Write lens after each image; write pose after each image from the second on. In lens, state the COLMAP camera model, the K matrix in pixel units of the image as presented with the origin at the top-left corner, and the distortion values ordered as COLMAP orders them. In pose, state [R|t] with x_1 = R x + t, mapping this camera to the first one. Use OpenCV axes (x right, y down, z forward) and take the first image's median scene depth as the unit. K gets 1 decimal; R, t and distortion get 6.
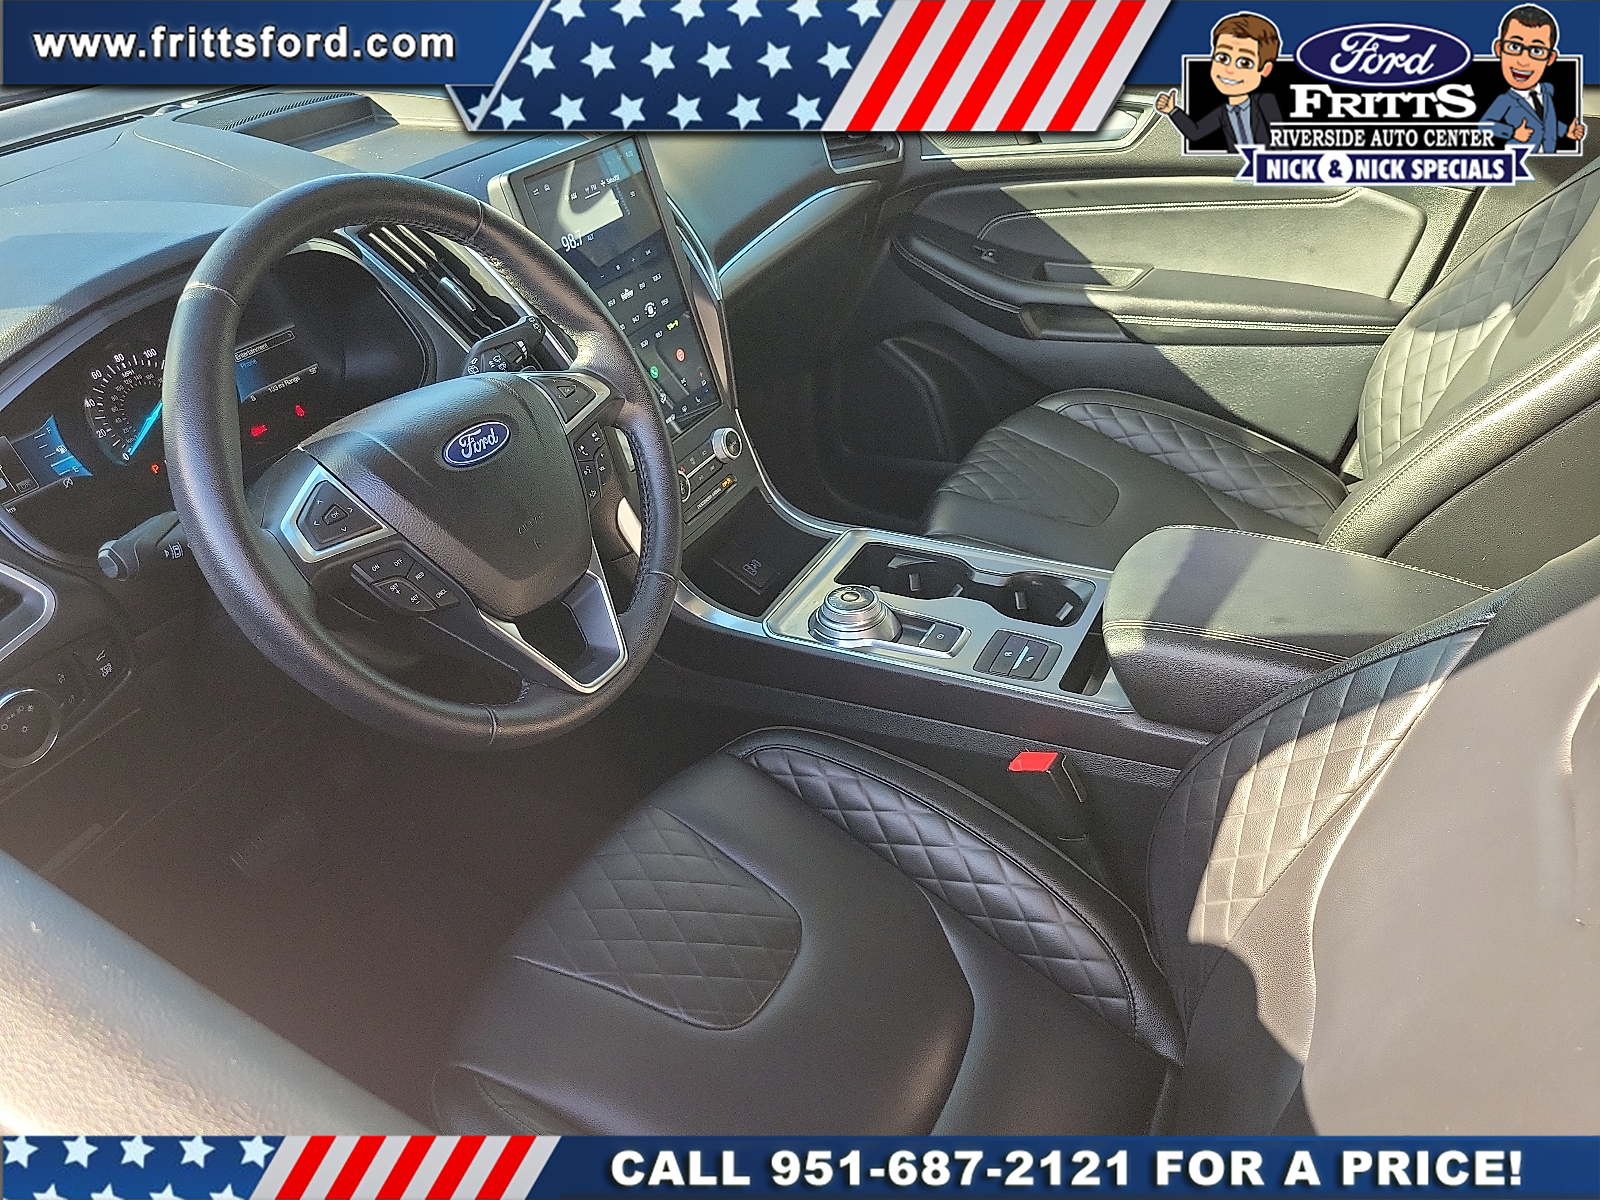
lens RADIAL K [[1265.9, 0, 800.0], [0, 1265.9, 600.0], [0, 0, 1]] dist [-0.002023, -0.002971]
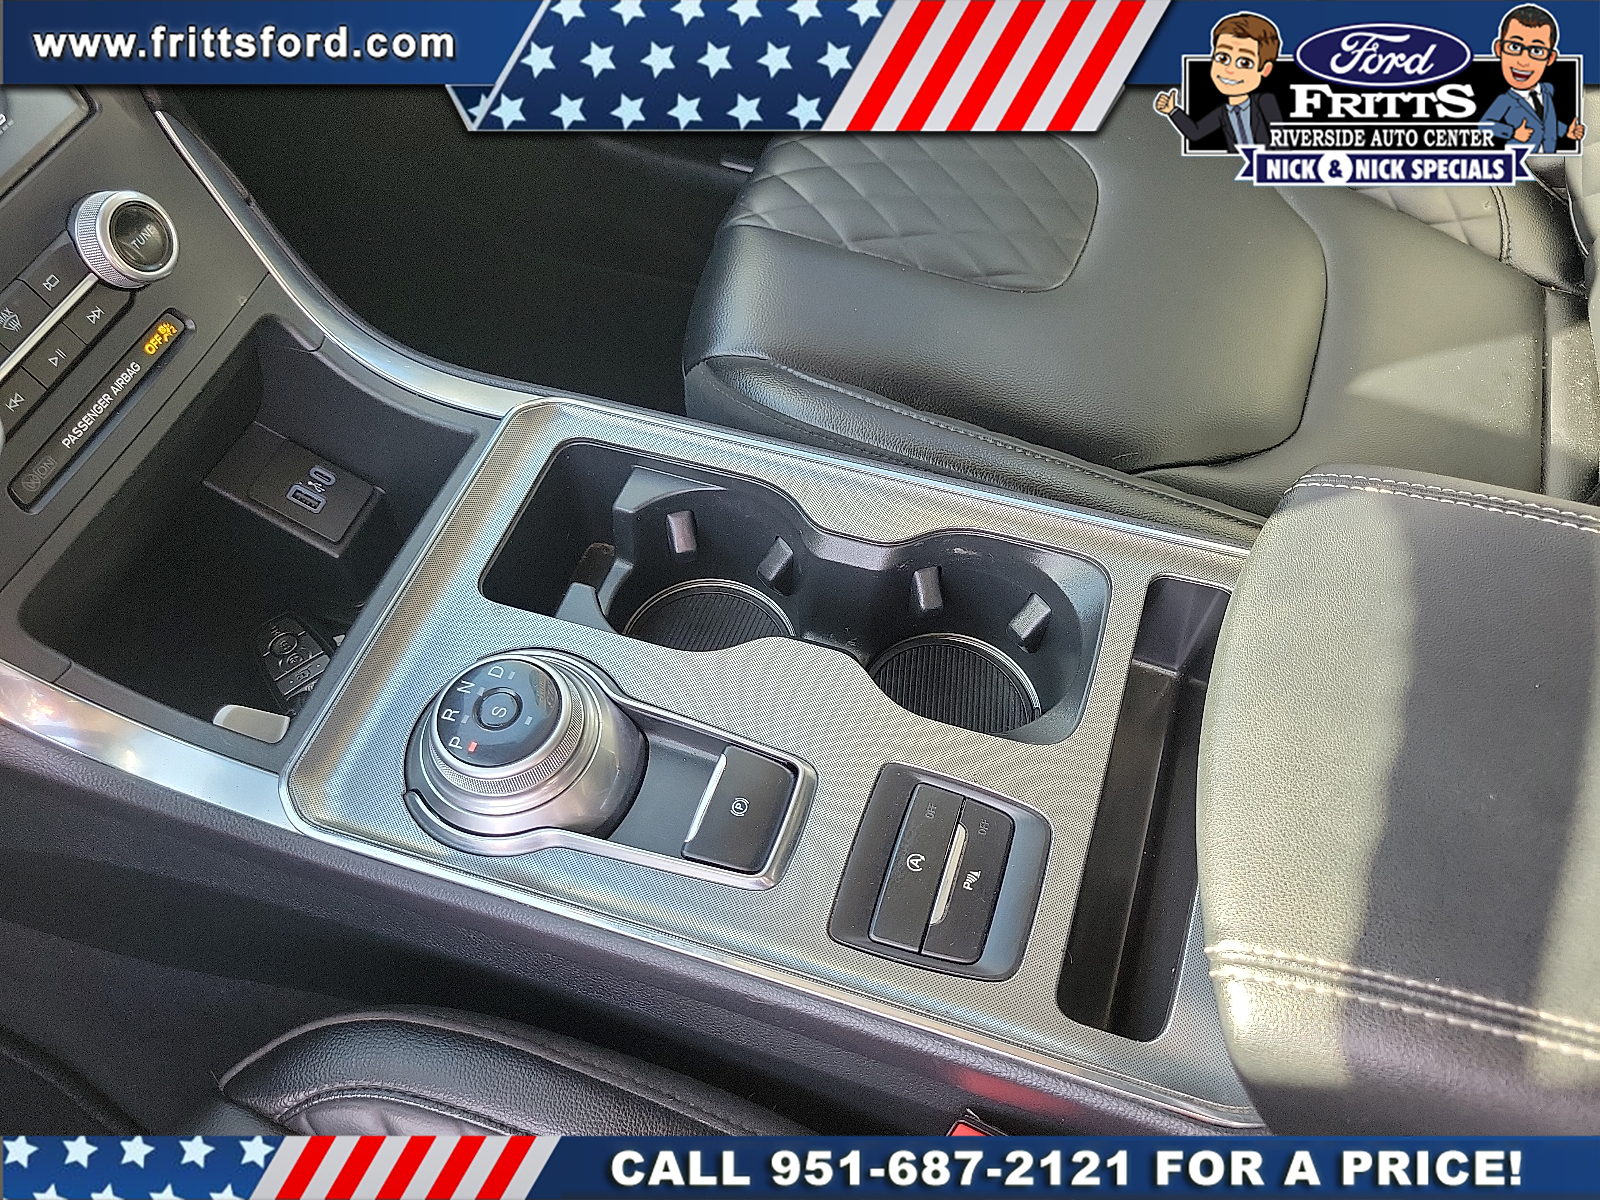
lens RADIAL K [[1265.9, 0, 800.0], [0, 1265.9, 600.0], [0, 0, 1]] dist [-0.002023, -0.002971]
pose [[0.990201, -0.119569, 0.072147, 0.106808], [0.084482, 0.924265, 0.372287, -0.159102], [-0.111197, -0.362544, 0.925309, 0.647244]]
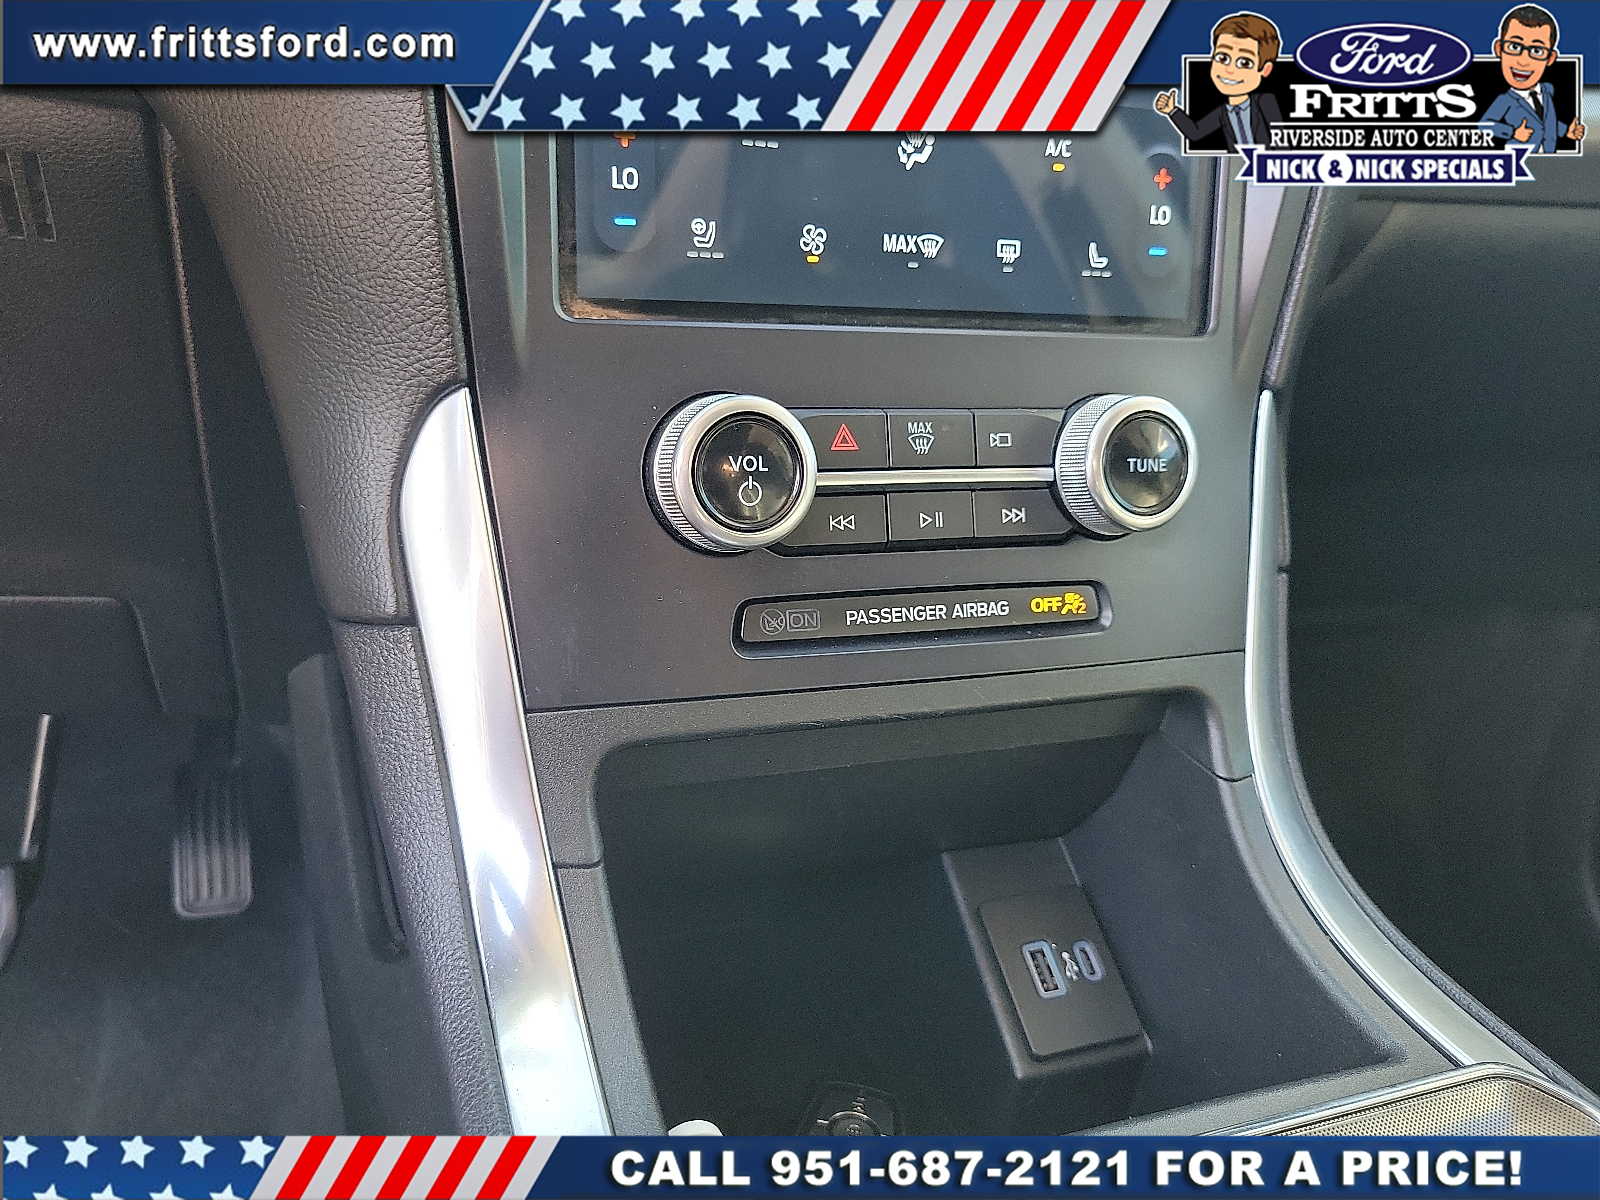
lens RADIAL K [[1265.9, 0, 800.0], [0, 1265.9, 600.0], [0, 0, 1]] dist [-0.002023, -0.002971]
pose [[0.730393, 0.387811, -0.562254, 0.050977], [-0.475423, 0.879691, -0.010834, -0.075726], [0.490408, 0.275221, 0.826894, 0.831693]]
